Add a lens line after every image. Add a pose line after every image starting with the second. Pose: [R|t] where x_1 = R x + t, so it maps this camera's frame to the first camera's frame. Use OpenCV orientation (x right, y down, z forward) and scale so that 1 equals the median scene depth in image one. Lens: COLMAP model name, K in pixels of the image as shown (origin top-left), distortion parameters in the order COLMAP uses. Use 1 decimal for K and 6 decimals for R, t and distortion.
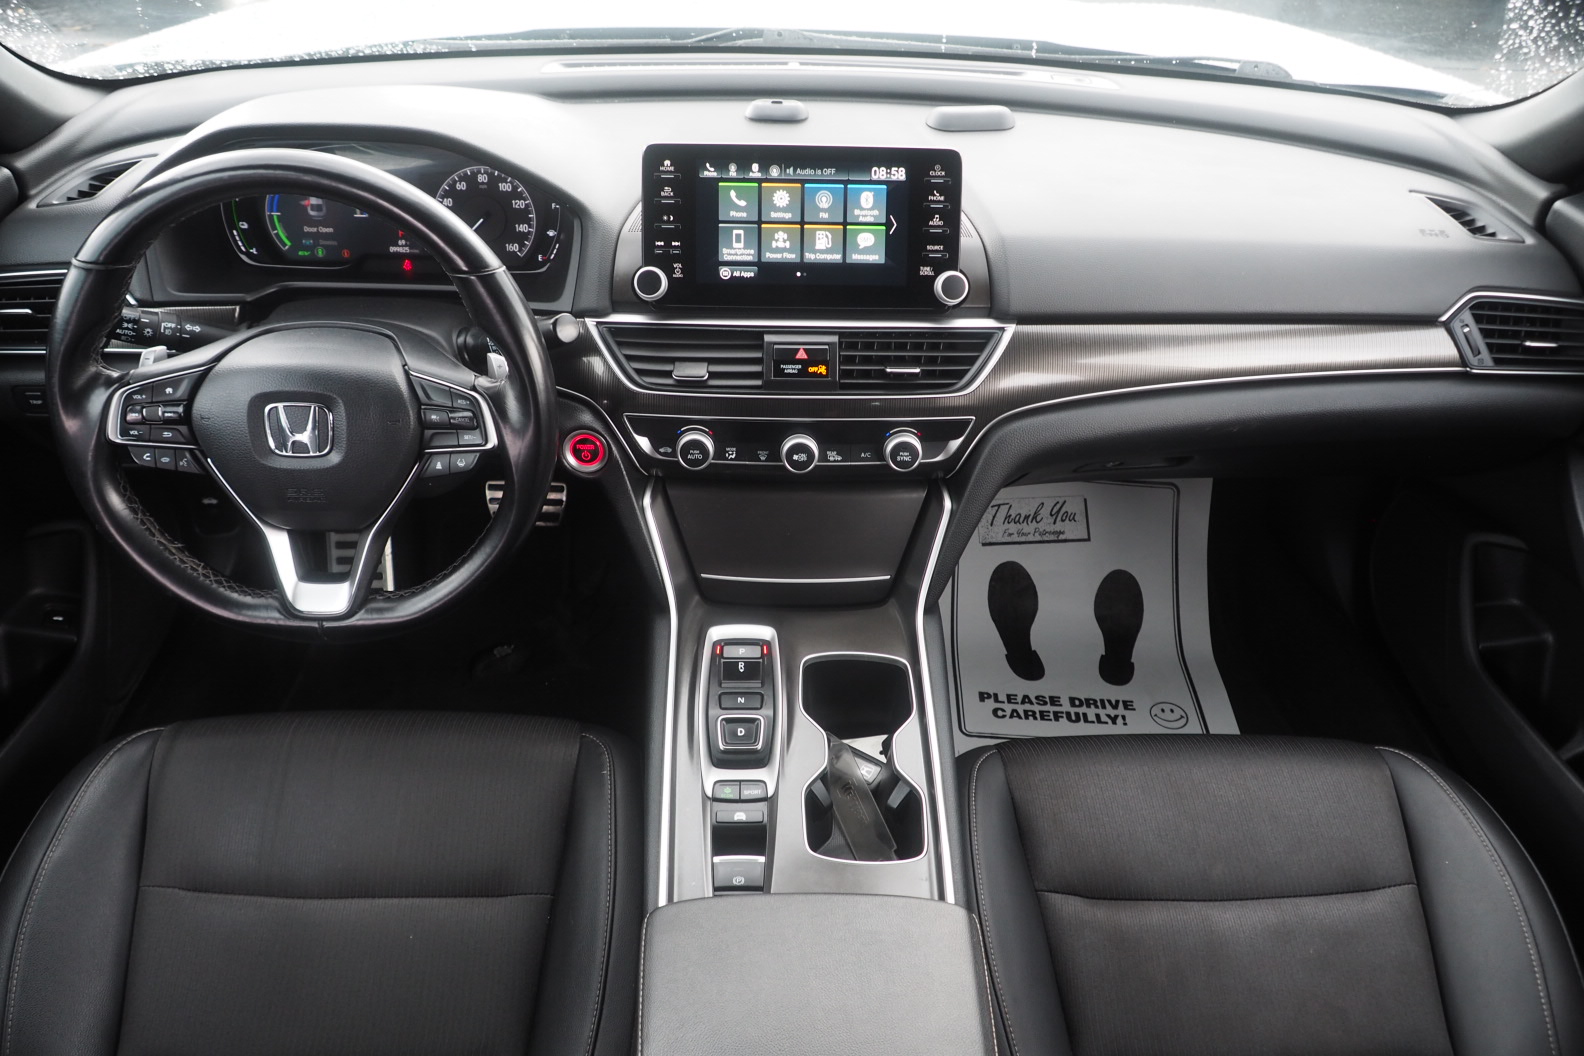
lens RADIAL K [[1119.0, 0, 792.0], [0, 1119.0, 533.0], [0, 0, 1]] dist [-0.028261, 0.002298]
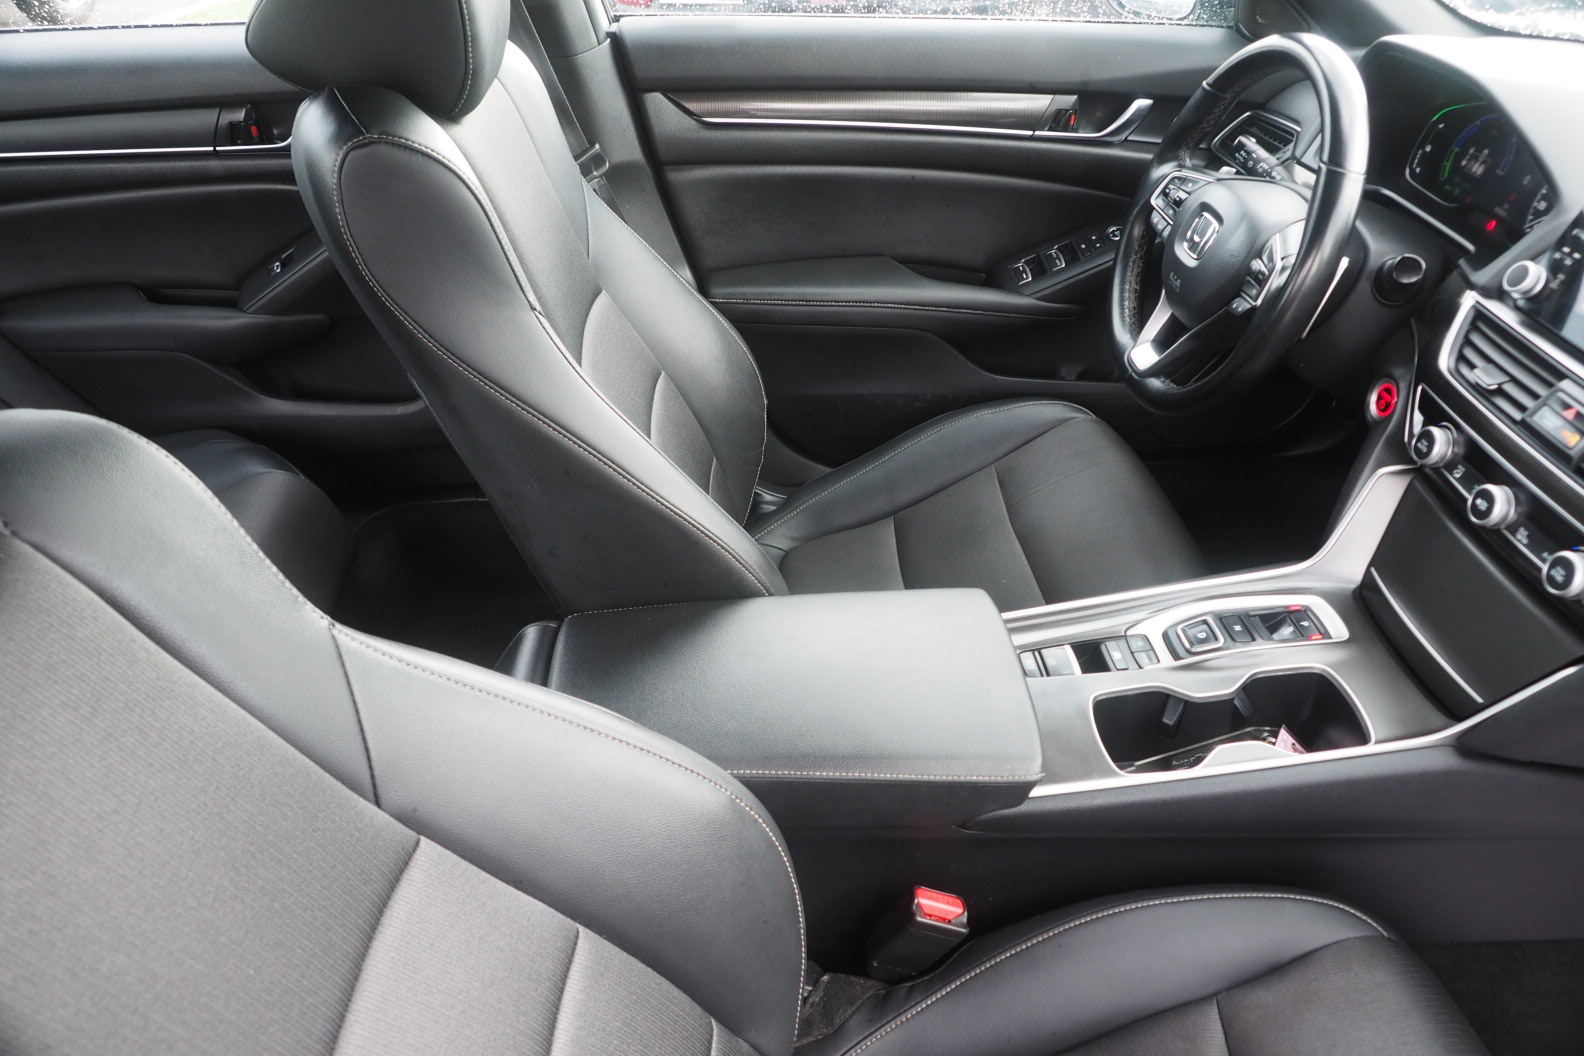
lens RADIAL K [[1119.0, 0, 793.3], [0, 1119.0, 531.9], [0, 0, 1]] dist [-0.028261, 0.002298]
pose [[0.043942, 0.541450, -0.839584, 0.725035], [-0.574440, 0.701269, 0.422186, -0.108151], [0.817367, 0.463738, 0.341846, 0.257729]]
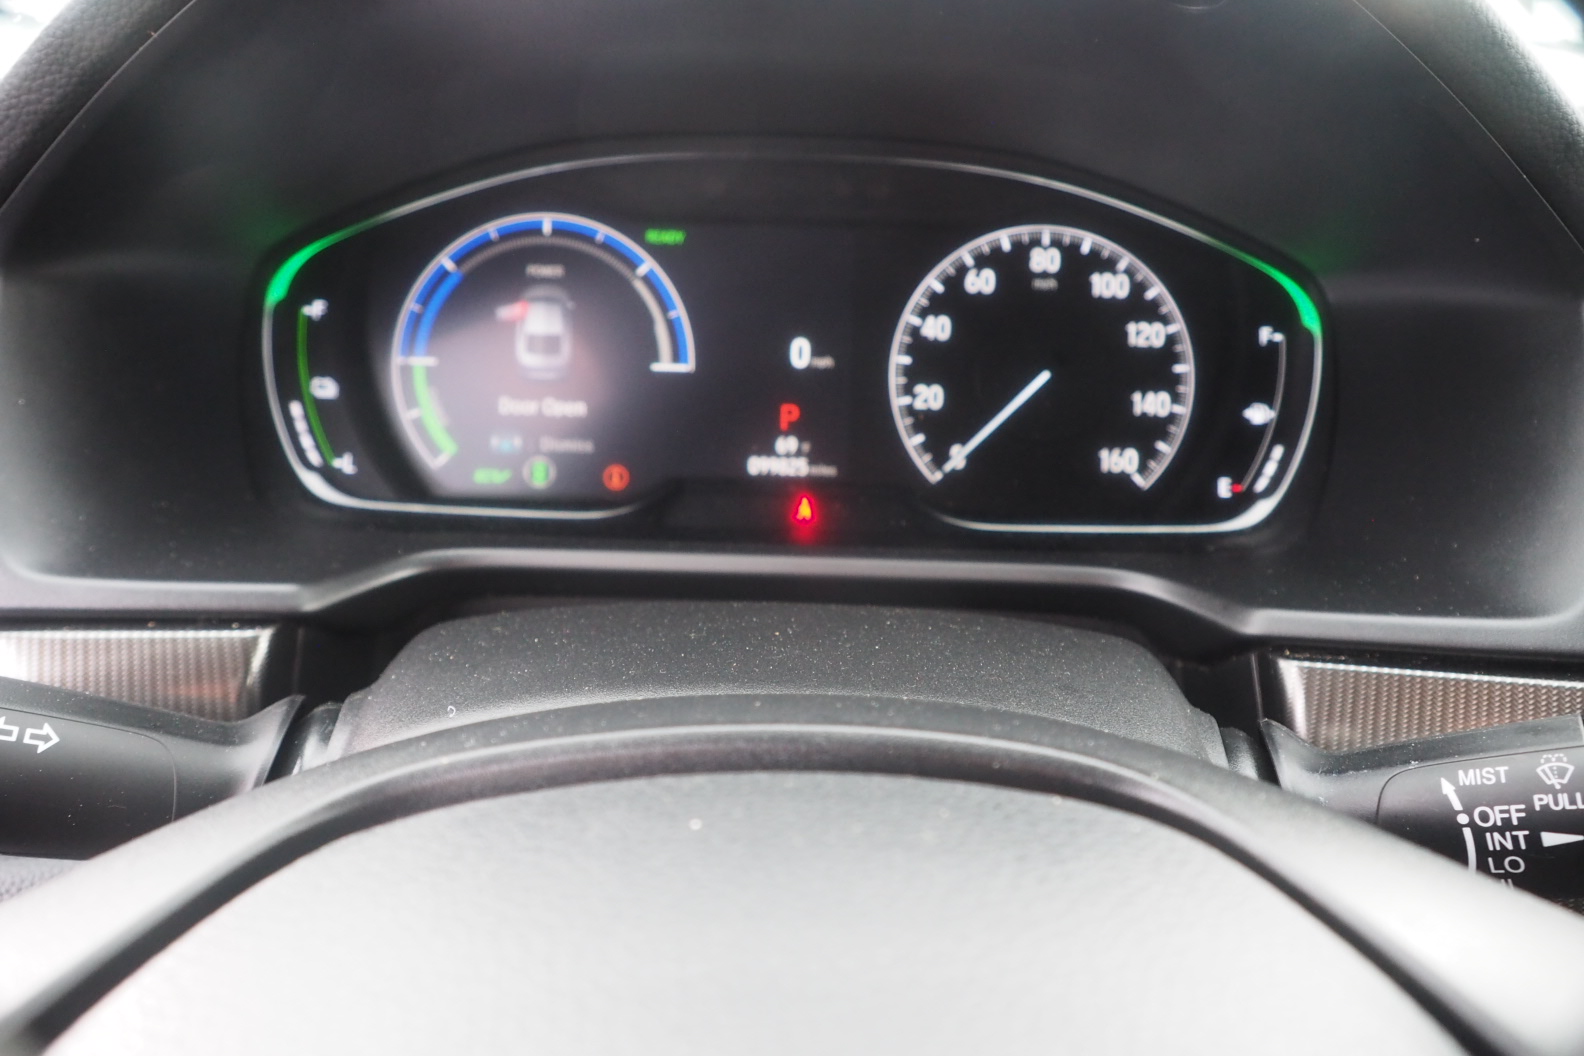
lens RADIAL K [[1119.0, 0, 801.7], [0, 1119.0, 536.7], [0, 0, 1]] dist [-0.028261, 0.002298]
pose [[0.999339, -0.002319, -0.036276, -0.365963], [-0.008039, 0.959158, -0.282756, -0.153597], [0.035450, 0.282861, 0.958506, 0.752453]]
